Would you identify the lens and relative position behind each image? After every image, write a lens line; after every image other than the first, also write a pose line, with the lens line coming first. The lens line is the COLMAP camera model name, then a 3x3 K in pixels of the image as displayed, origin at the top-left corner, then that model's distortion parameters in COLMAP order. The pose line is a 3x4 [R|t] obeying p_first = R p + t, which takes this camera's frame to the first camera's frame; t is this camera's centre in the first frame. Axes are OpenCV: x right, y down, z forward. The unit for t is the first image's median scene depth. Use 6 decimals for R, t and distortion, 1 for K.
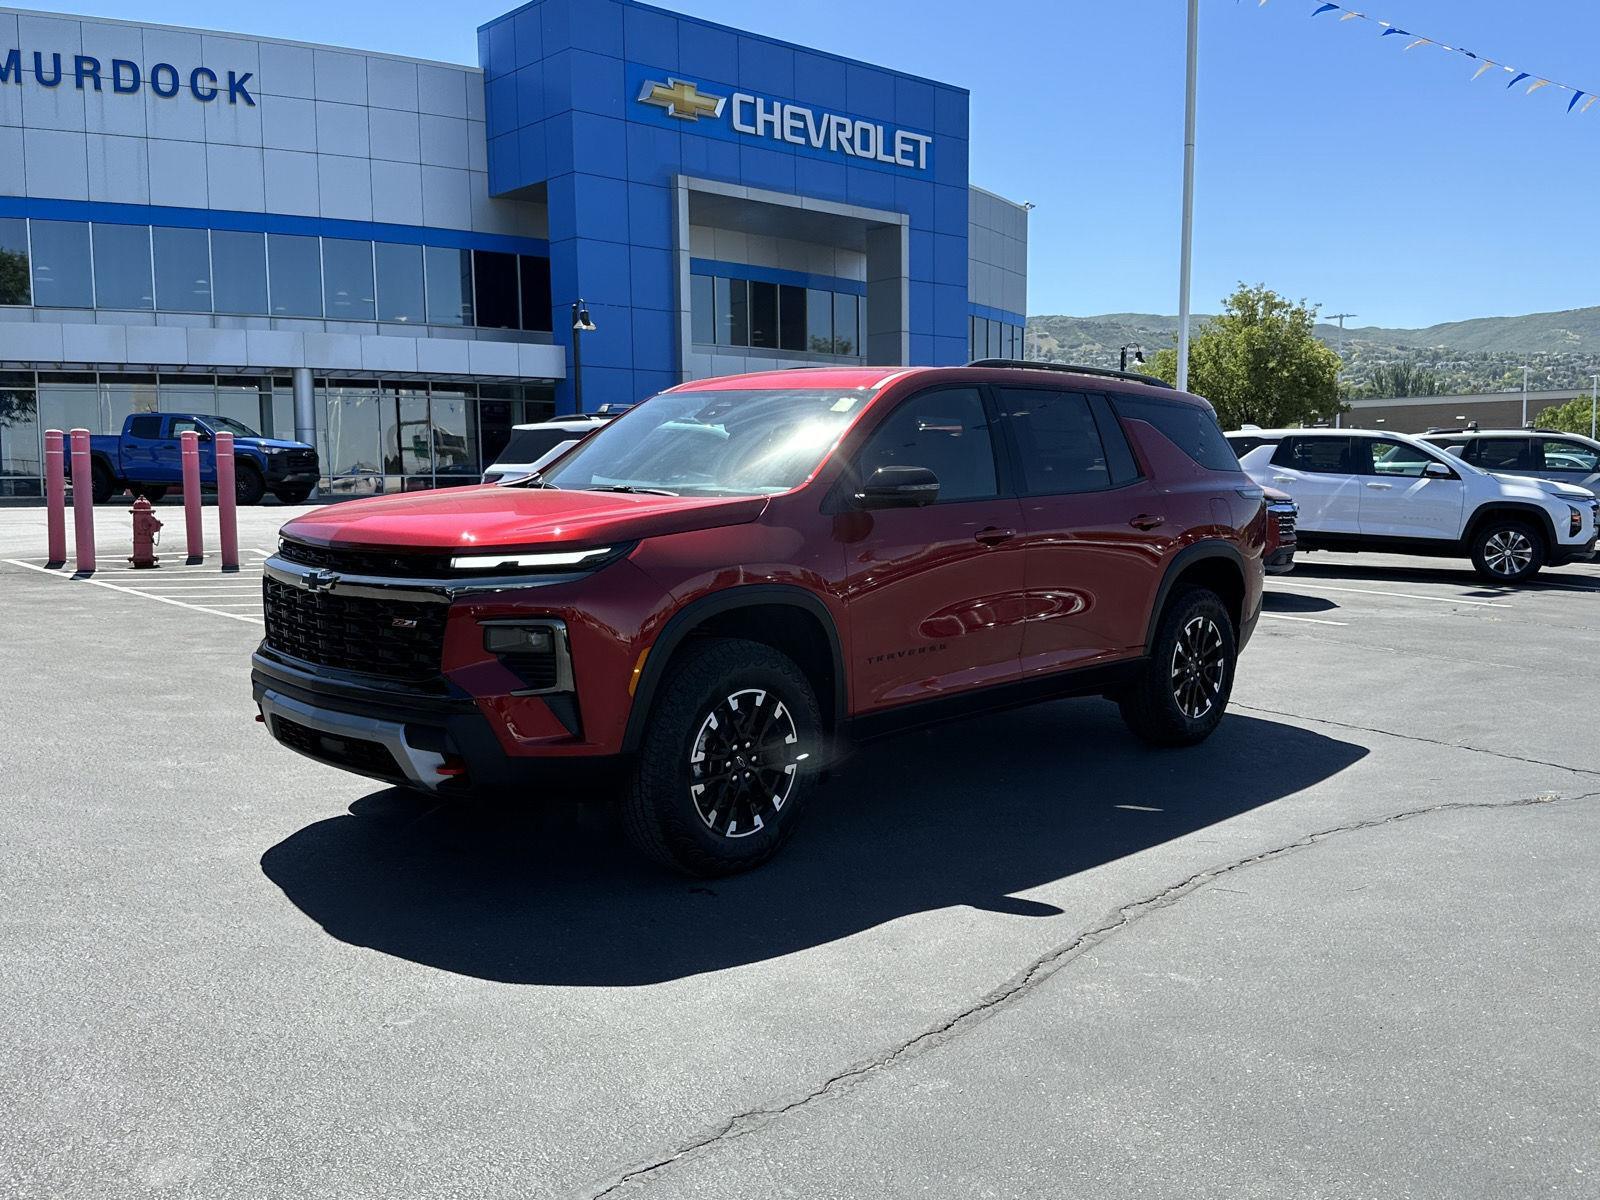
lens RADIAL K [[1414.1, 0, 782.0], [0, 1414.1, 631.5], [0, 0, 1]] dist [0.091115, -0.163070]
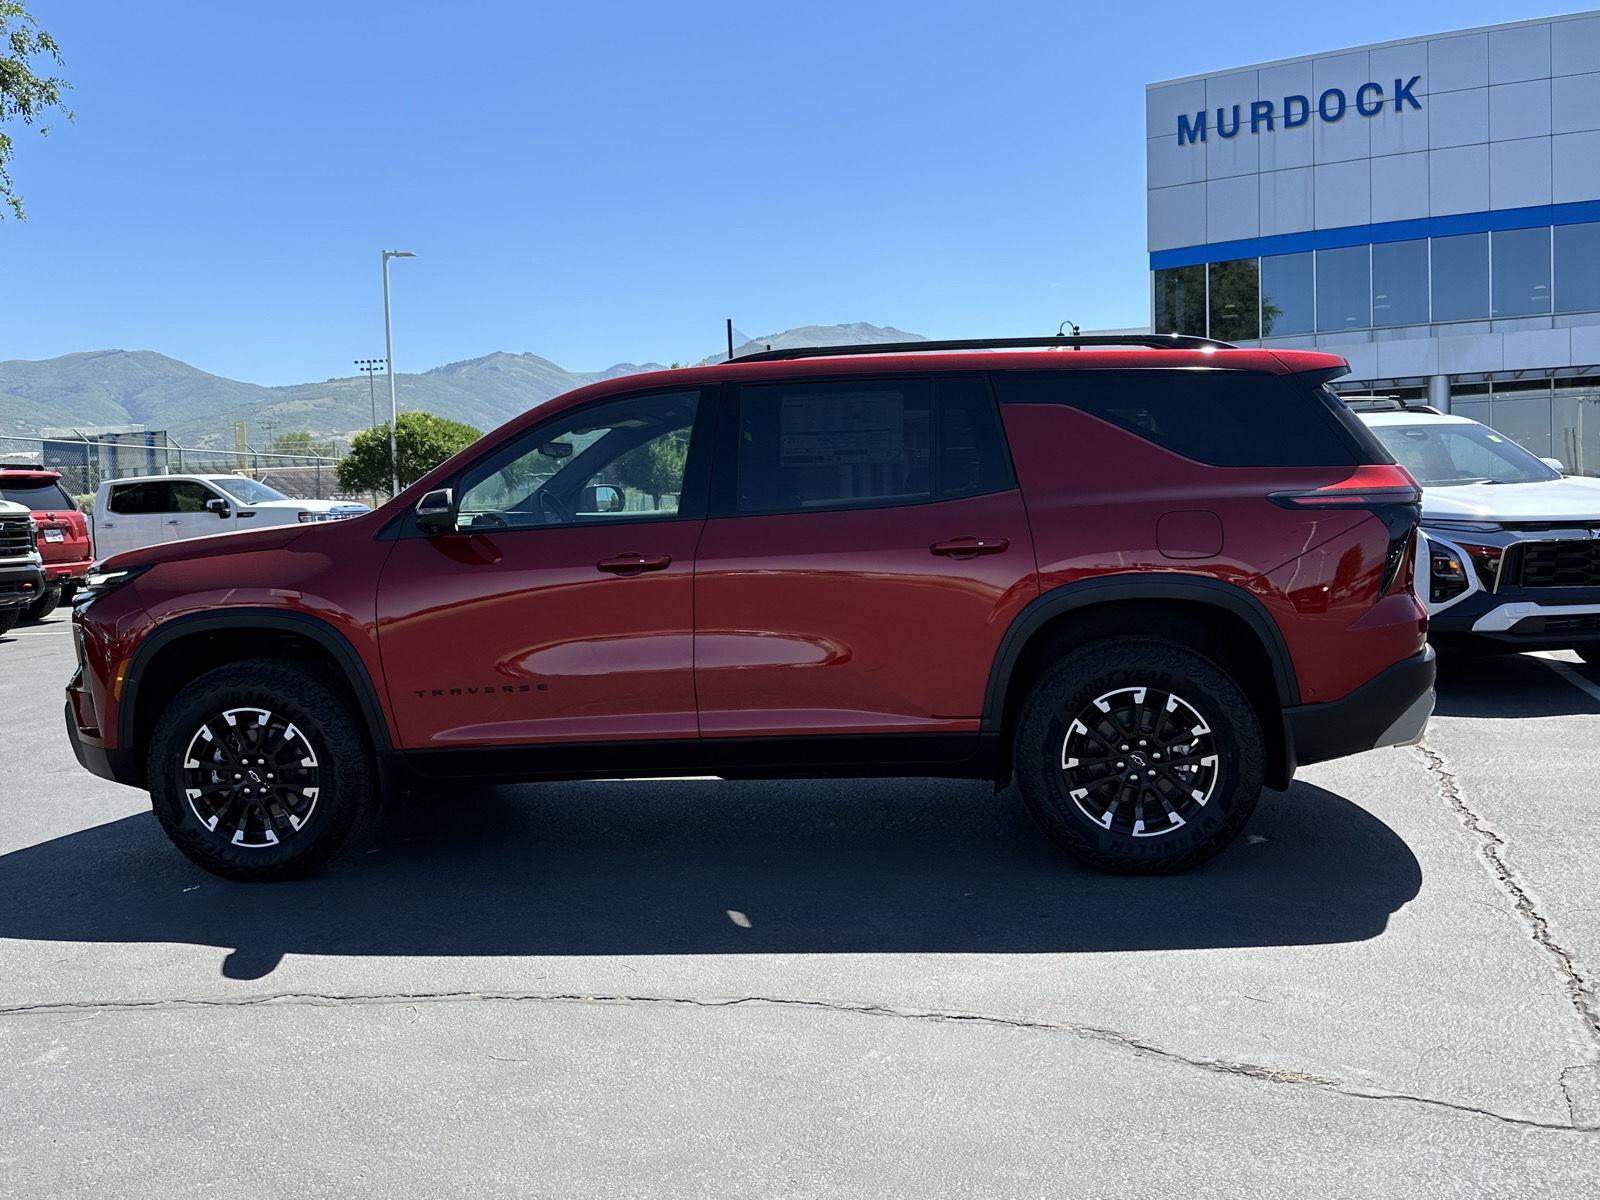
lens RADIAL K [[1414.1, 0, 792.2], [0, 1414.1, 602.8], [0, 0, 1]] dist [0.091115, -0.163070]
pose [[0.600199, 0.030559, -0.799267, 0.162905], [-0.055646, 0.998444, -0.003612, -0.008532], [0.797913, 0.046644, 0.600965, 0.103566]]
